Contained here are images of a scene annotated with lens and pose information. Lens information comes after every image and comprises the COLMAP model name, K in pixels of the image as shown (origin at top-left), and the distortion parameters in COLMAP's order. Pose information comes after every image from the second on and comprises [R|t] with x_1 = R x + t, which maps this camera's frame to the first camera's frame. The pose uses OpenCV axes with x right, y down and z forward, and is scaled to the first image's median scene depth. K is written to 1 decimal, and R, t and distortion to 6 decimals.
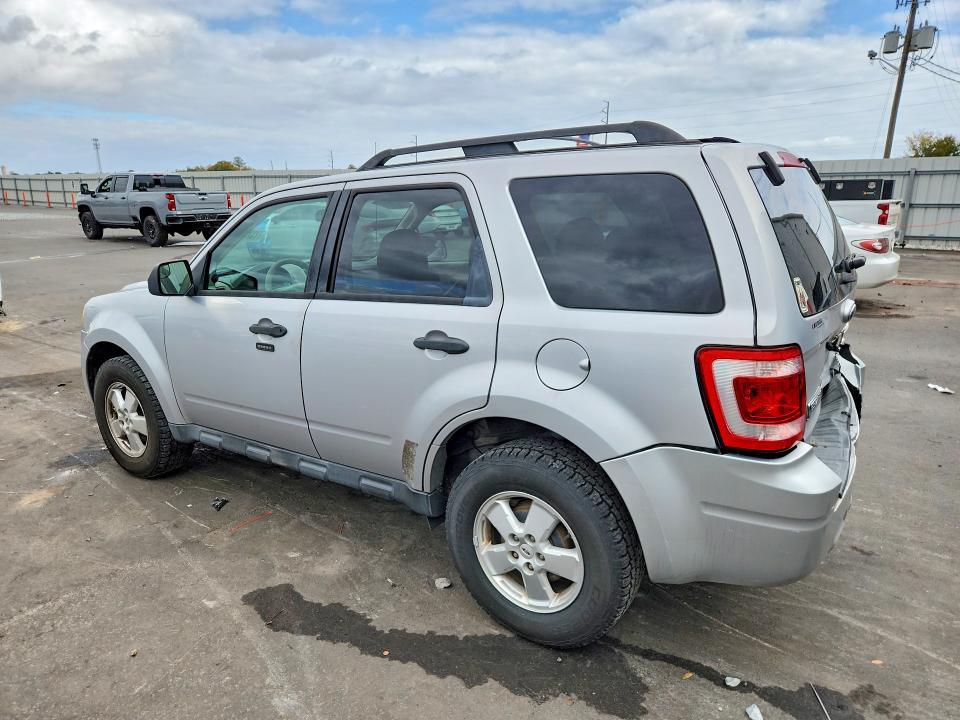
lens RADIAL K [[687.0, 0, 480.0], [0, 687.0, 360.0], [0, 0, 1]] dist [0.083015, -0.093385]
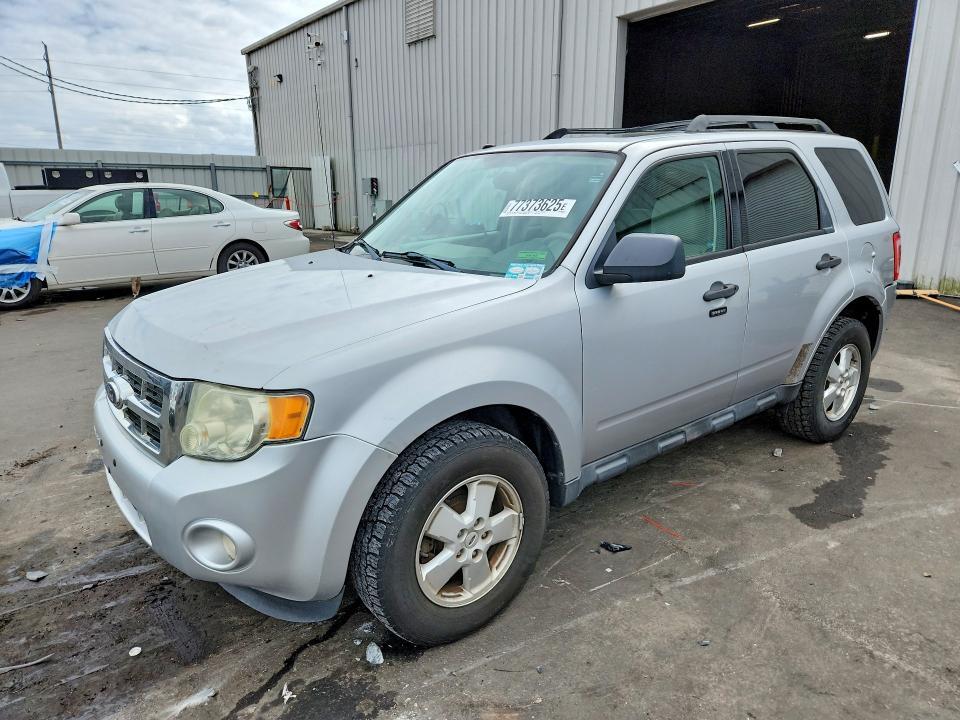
lens RADIAL K [[687.0, 0, 480.0], [0, 687.0, 360.0], [0, 0, 1]] dist [0.083015, -0.093385]
pose [[0.232050, -0.233553, 0.944249, -1.383058], [0.220354, 0.958131, 0.182835, -0.214142], [-0.947416, 0.165642, 0.273798, 1.129858]]
